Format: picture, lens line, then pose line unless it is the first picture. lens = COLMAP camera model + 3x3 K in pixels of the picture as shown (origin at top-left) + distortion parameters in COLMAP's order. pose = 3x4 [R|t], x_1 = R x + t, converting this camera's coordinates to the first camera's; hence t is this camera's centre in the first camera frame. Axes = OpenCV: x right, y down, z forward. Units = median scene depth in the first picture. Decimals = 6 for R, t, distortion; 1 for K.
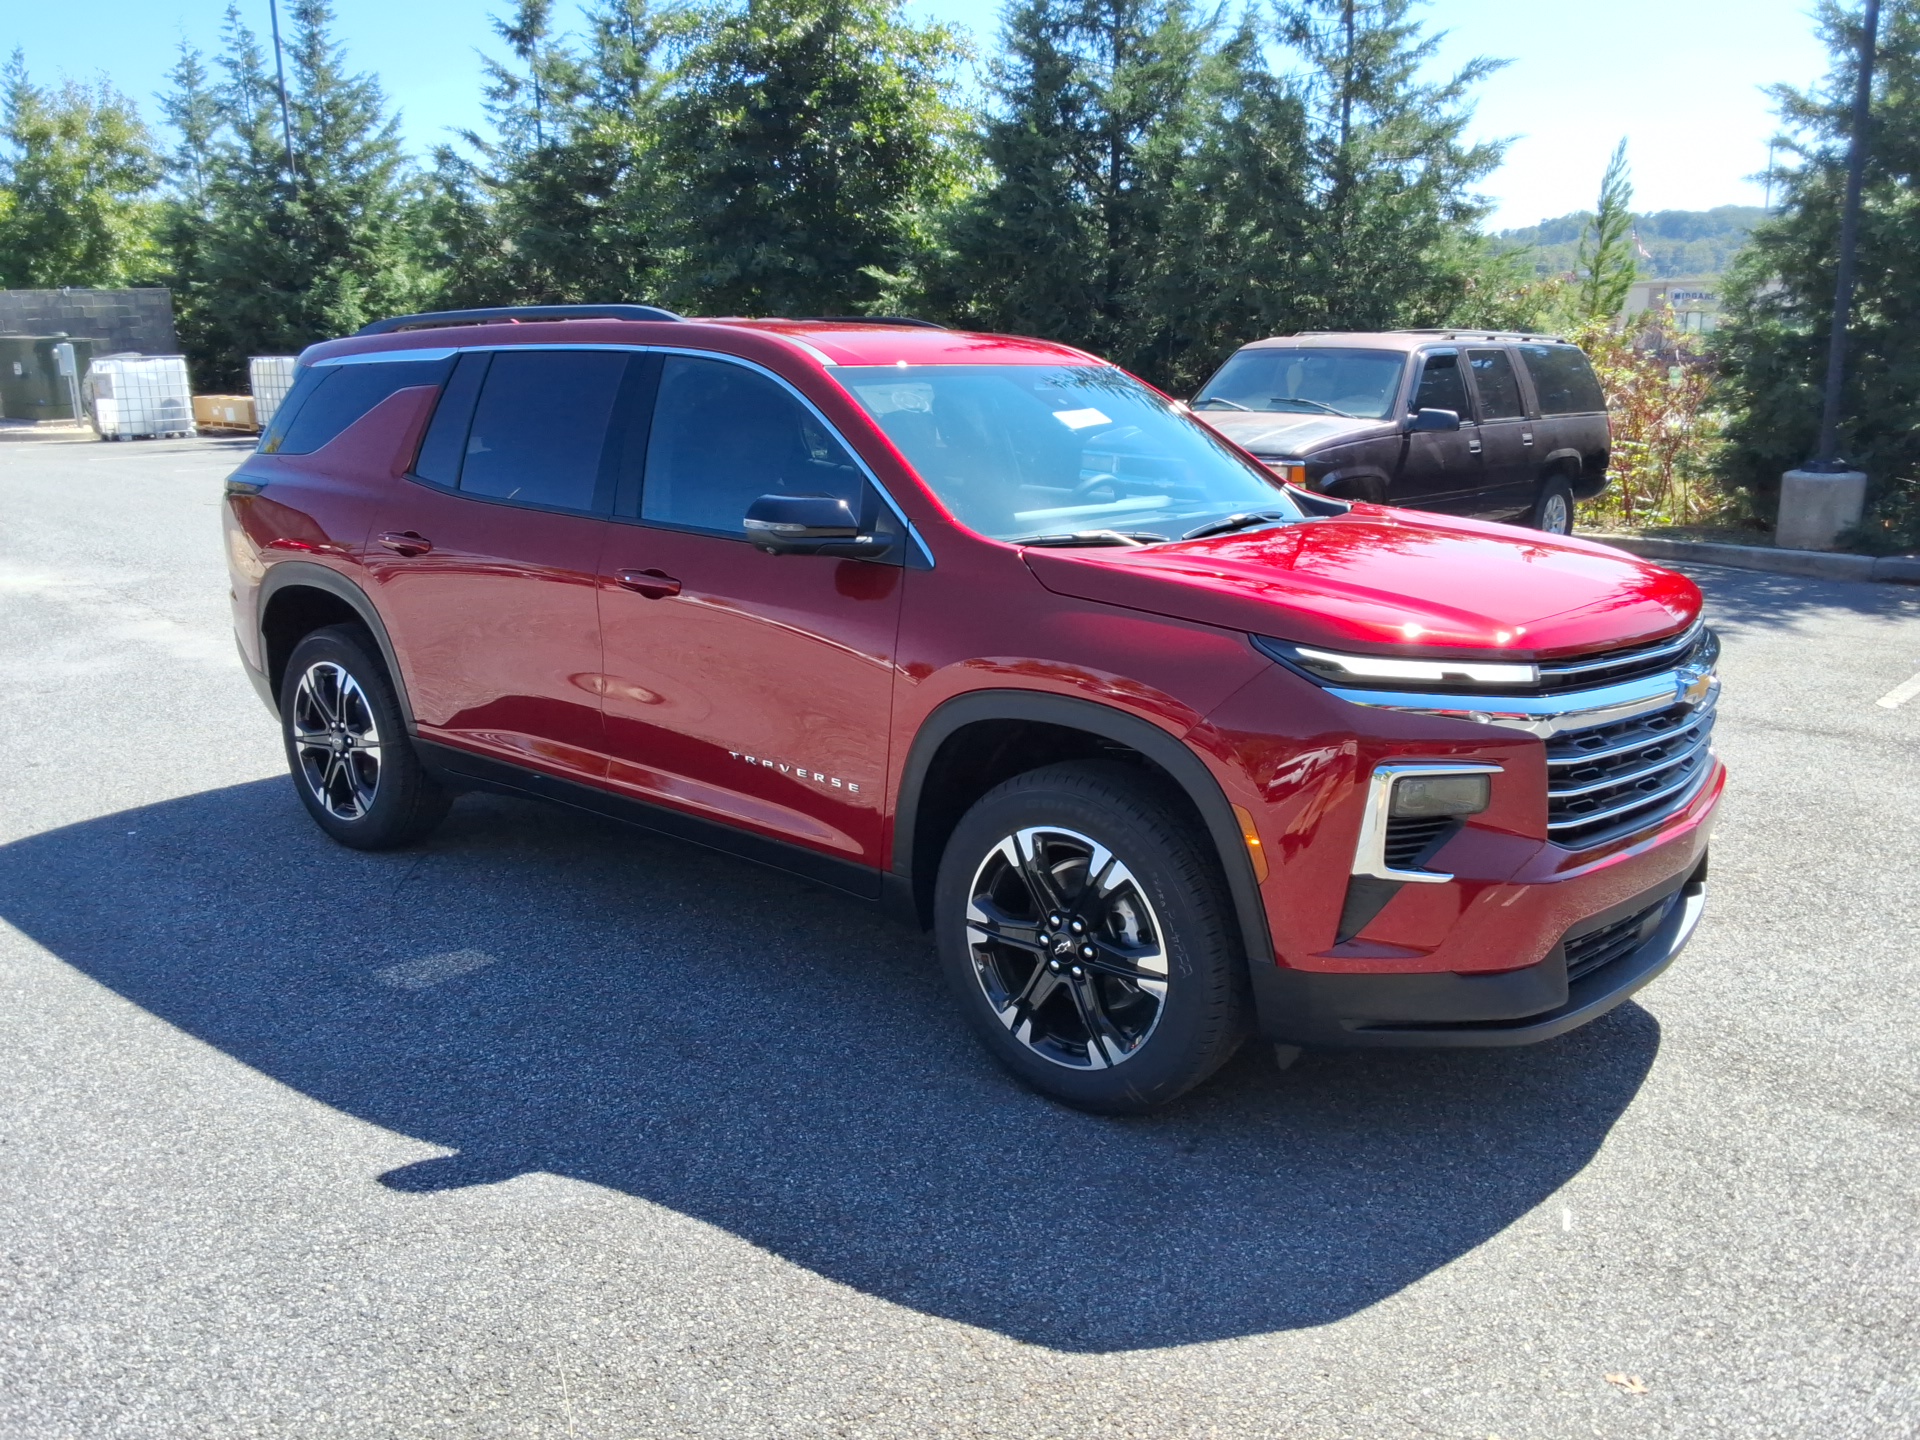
lens RADIAL K [[1540.7, 0, 968.1], [0, 1540.7, 718.9], [0, 0, 1]] dist [0.084658, -0.131967]
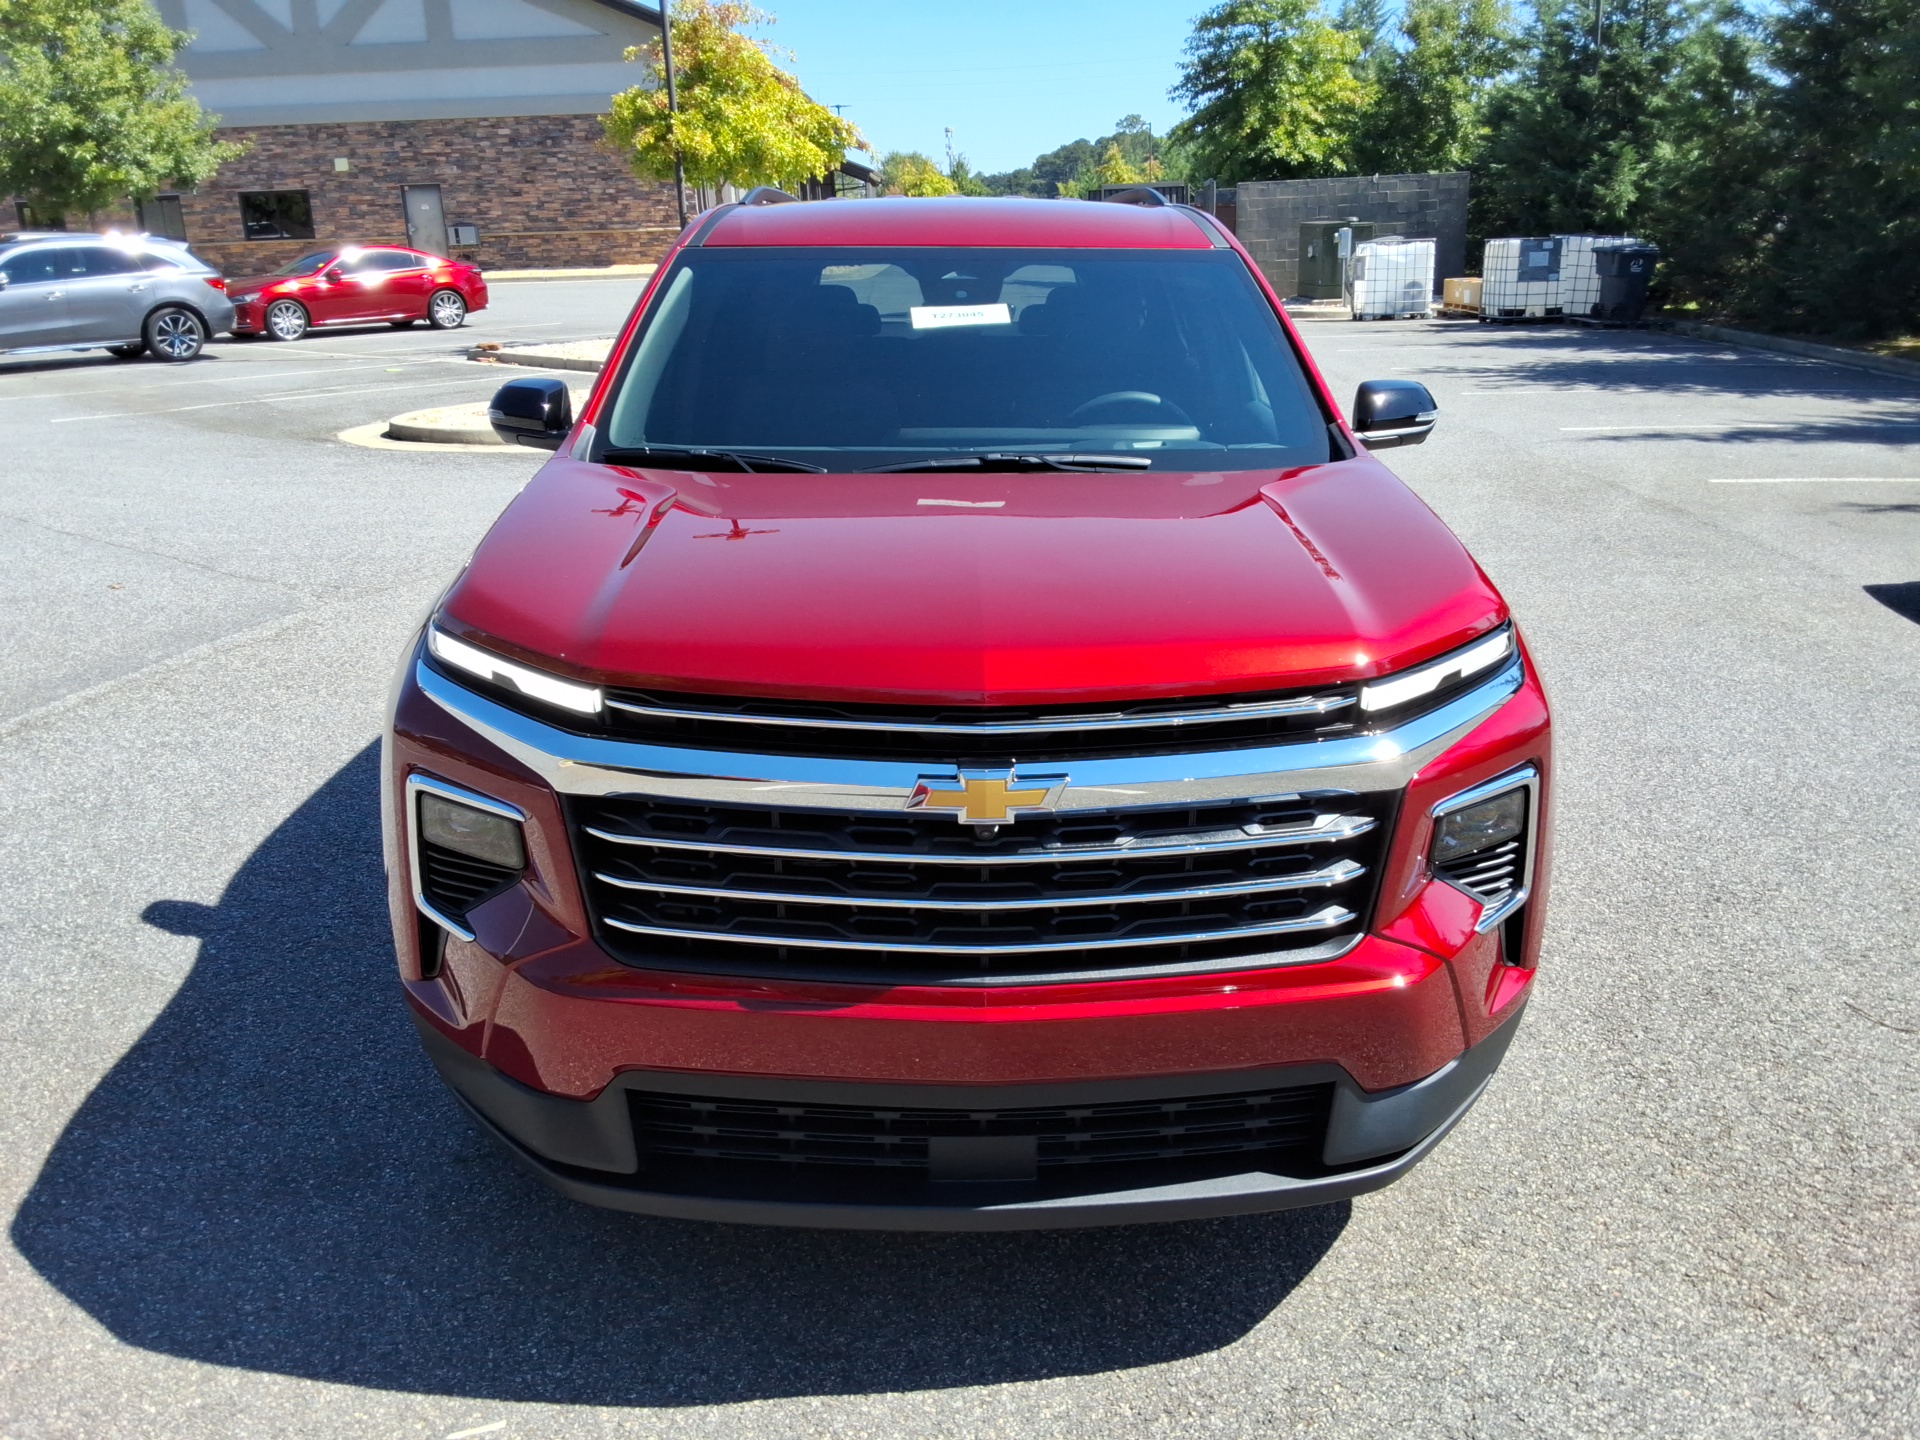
lens RADIAL K [[1540.7, 0, 968.7], [0, 1540.7, 714.8], [0, 0, 1]] dist [0.084658, -0.131967]
pose [[0.651693, 0.217728, -0.726561, 0.116858], [-0.167206, 0.975587, 0.142378, -0.018053], [0.739823, 0.028699, 0.672189, 0.077879]]
